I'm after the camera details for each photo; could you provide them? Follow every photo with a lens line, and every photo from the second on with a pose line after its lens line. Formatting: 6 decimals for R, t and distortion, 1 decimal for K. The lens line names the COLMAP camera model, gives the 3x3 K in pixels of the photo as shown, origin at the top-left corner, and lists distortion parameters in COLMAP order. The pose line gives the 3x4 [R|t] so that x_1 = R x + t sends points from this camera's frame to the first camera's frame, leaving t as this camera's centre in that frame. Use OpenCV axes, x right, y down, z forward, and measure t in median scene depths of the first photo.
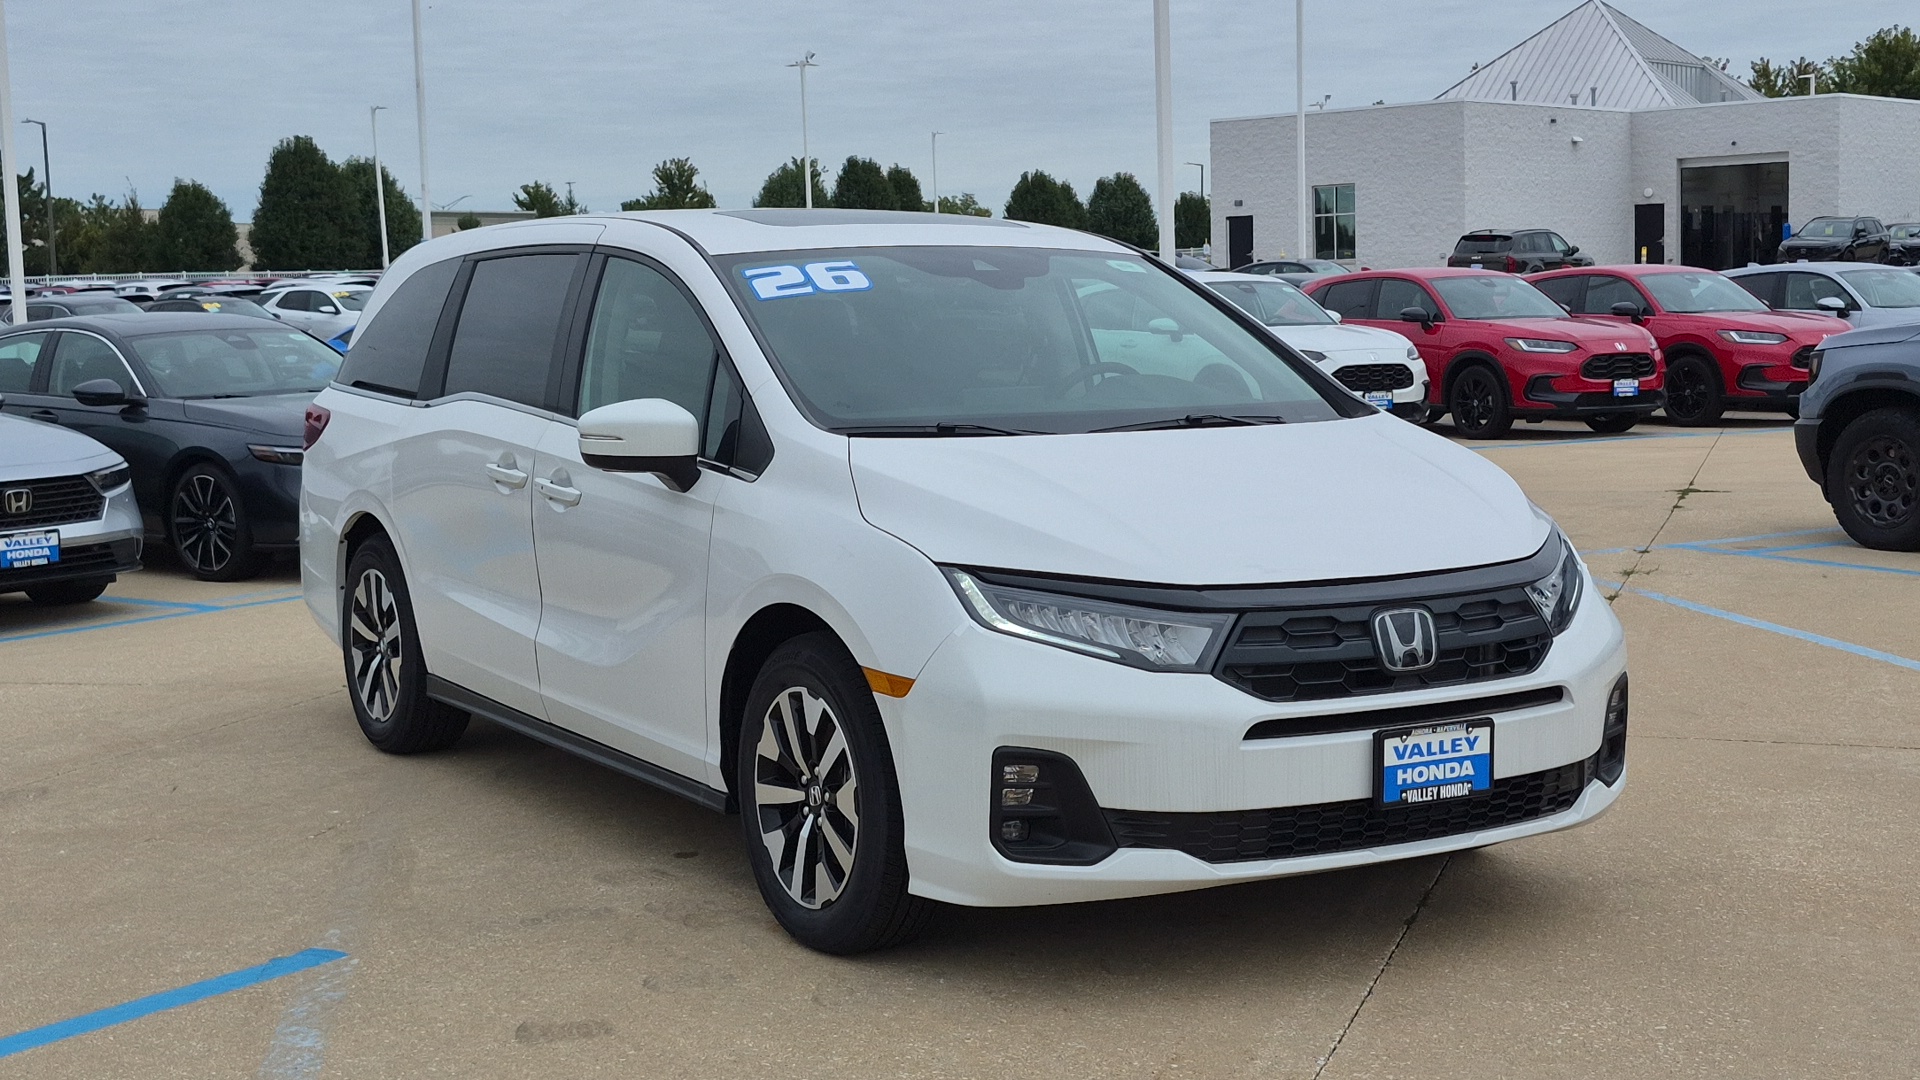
lens RADIAL K [[2538.4, 0, 951.9], [0, 2538.4, 531.2], [0, 0, 1]] dist [0.154886, 0.000000]
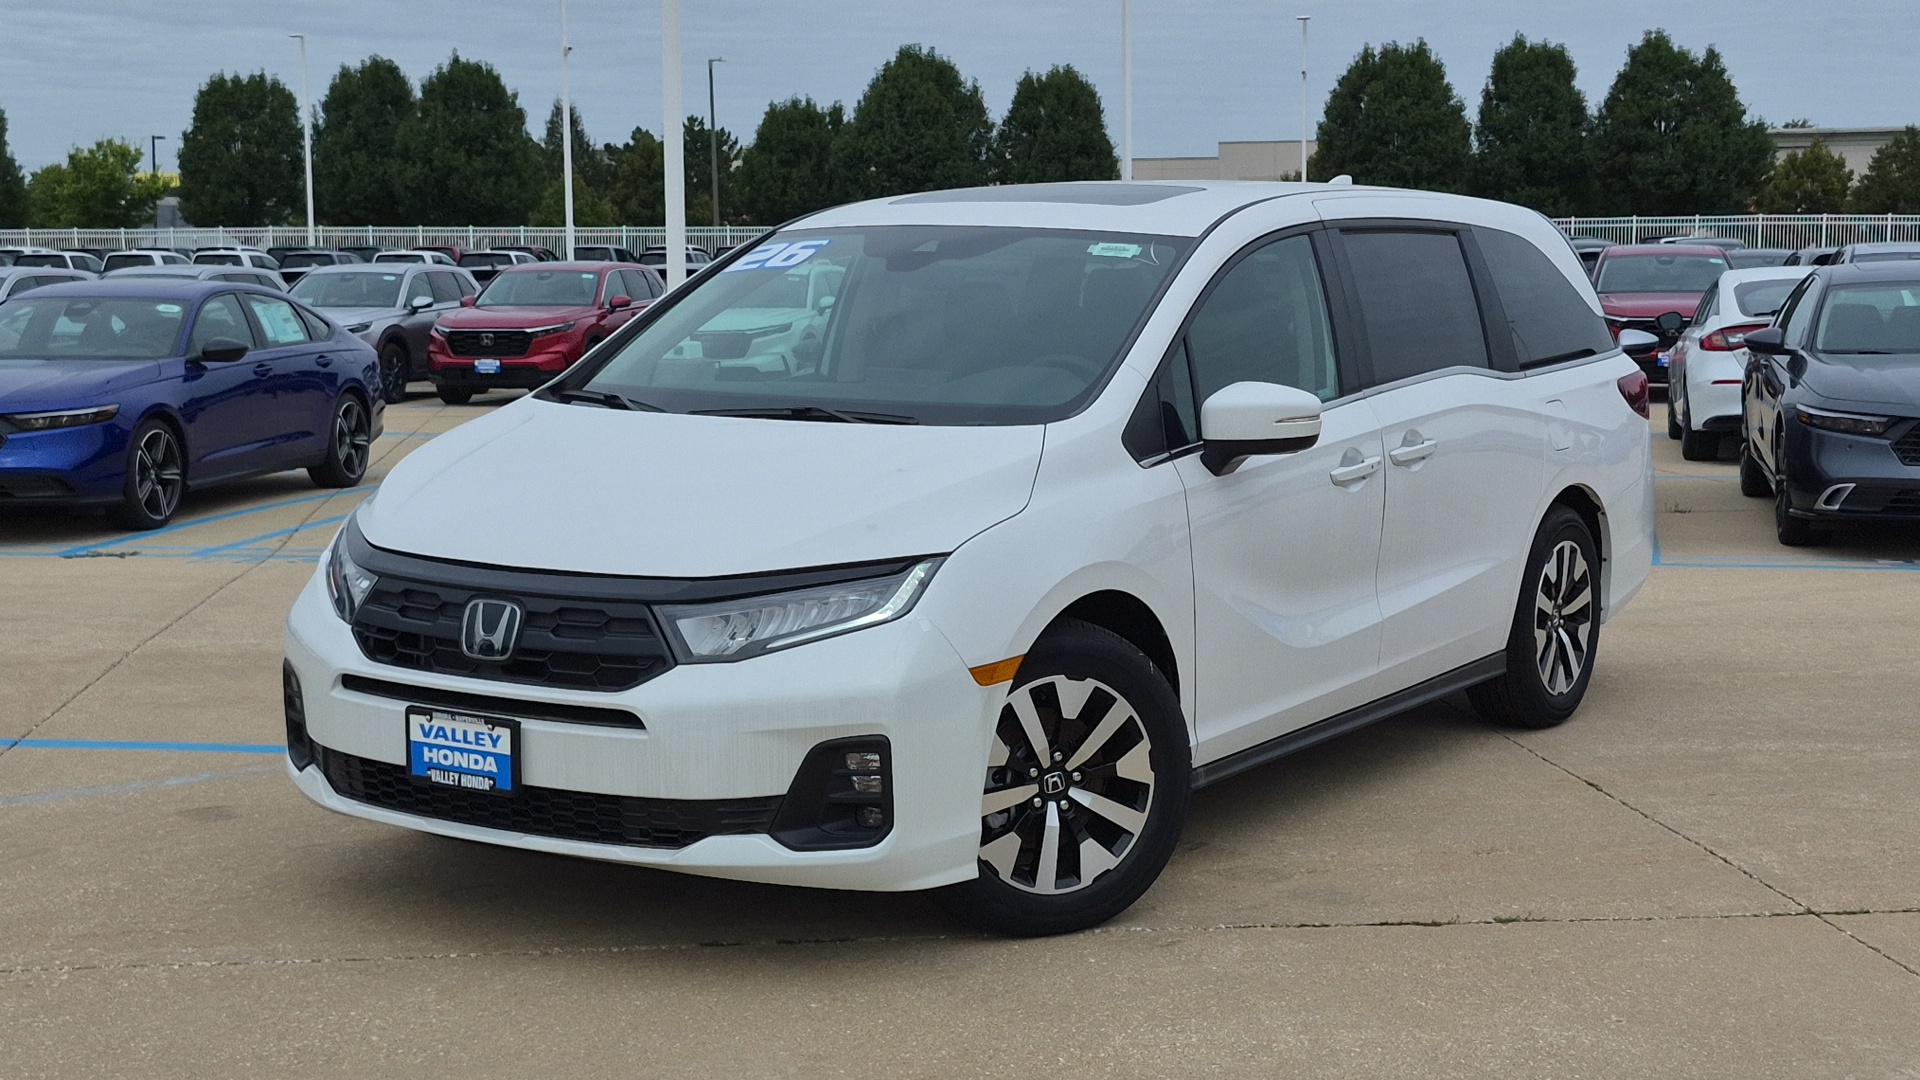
lens RADIAL K [[2734.5, 0, 954.6], [0, 2734.5, 526.0], [0, 0, 1]] dist [0.106295, 0.000000]
pose [[0.435676, 0.116849, -0.892487, 1.236720], [-0.098436, 0.991776, 0.081796, -0.107011], [0.894705, 0.052216, 0.443595, 0.679615]]
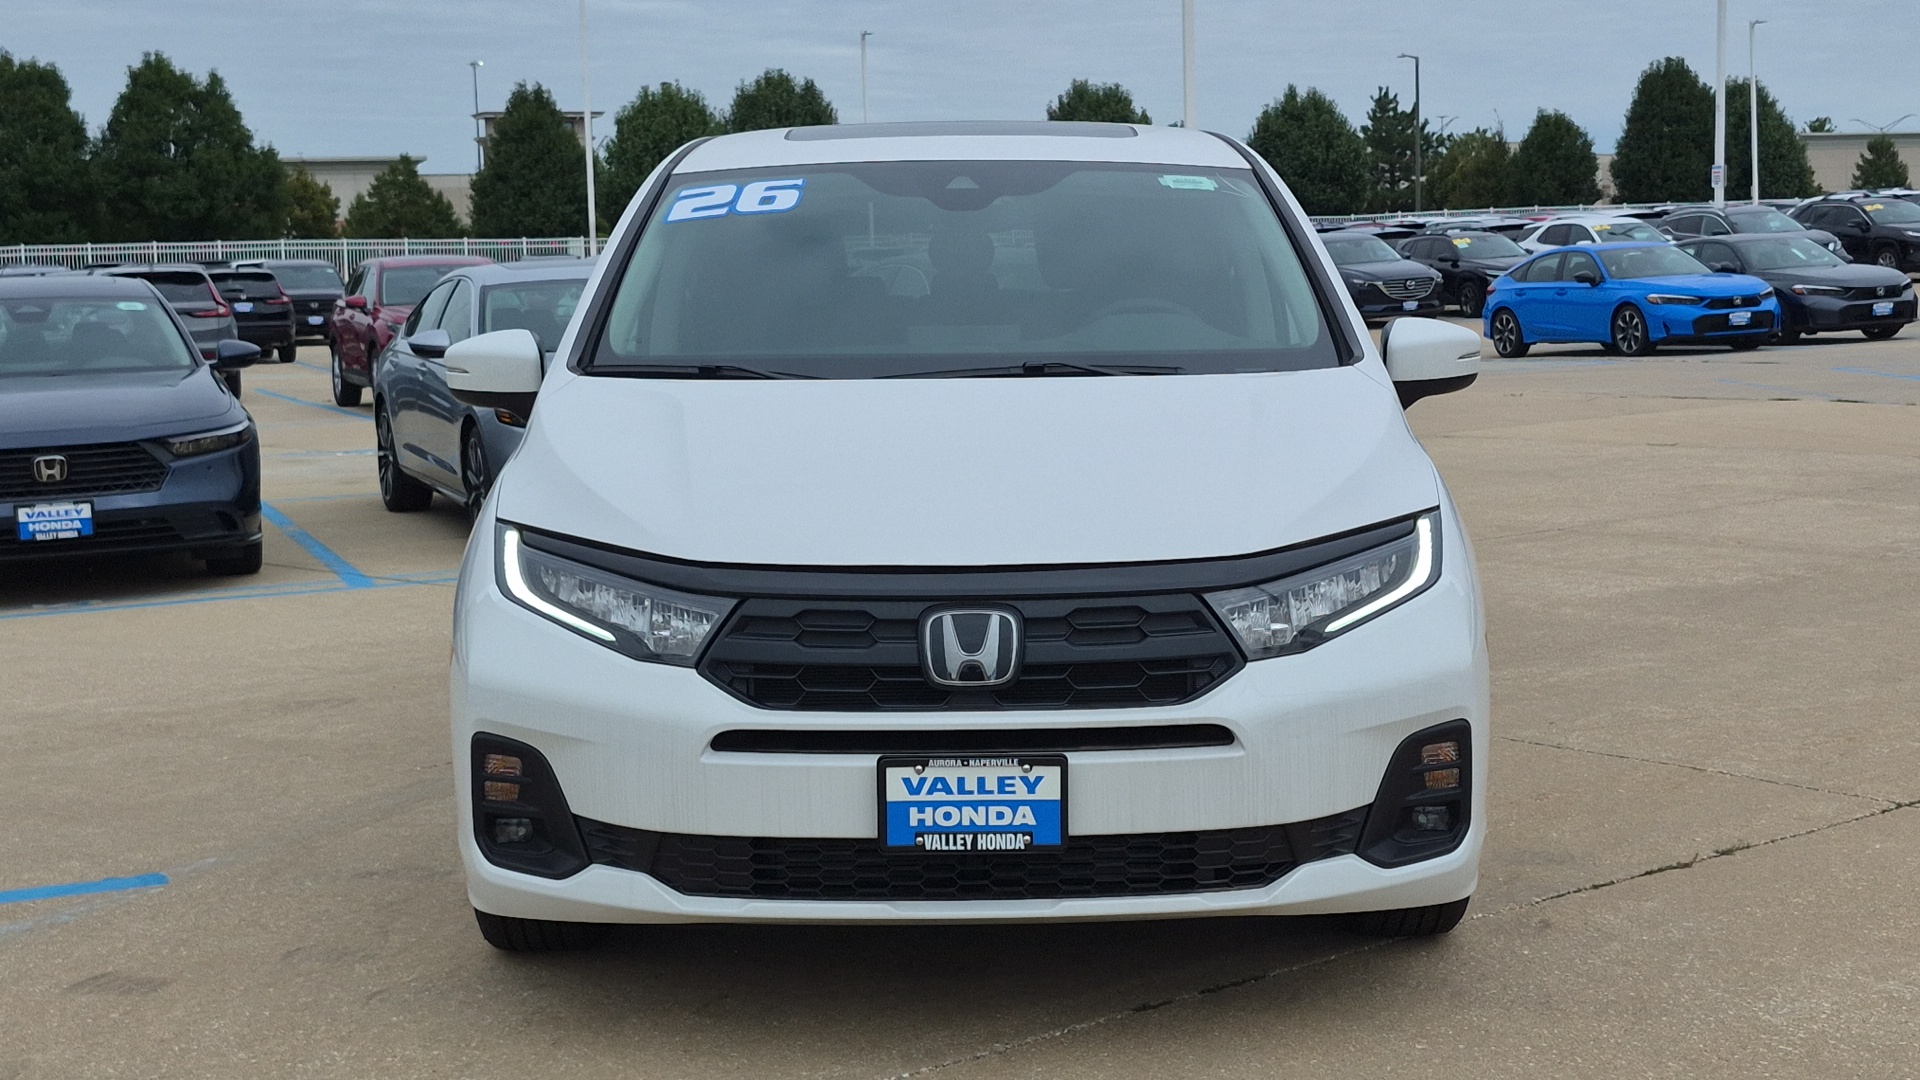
lens RADIAL K [[2734.5, 0, 1010.0], [0, 2734.5, 526.3], [0, 0, 1]] dist [0.106295, 0.000000]
pose [[0.852653, 0.055579, -0.519513, 0.631966], [-0.047727, 0.998454, 0.028486, -0.020314], [0.520293, 0.000506, 0.853988, 0.276926]]
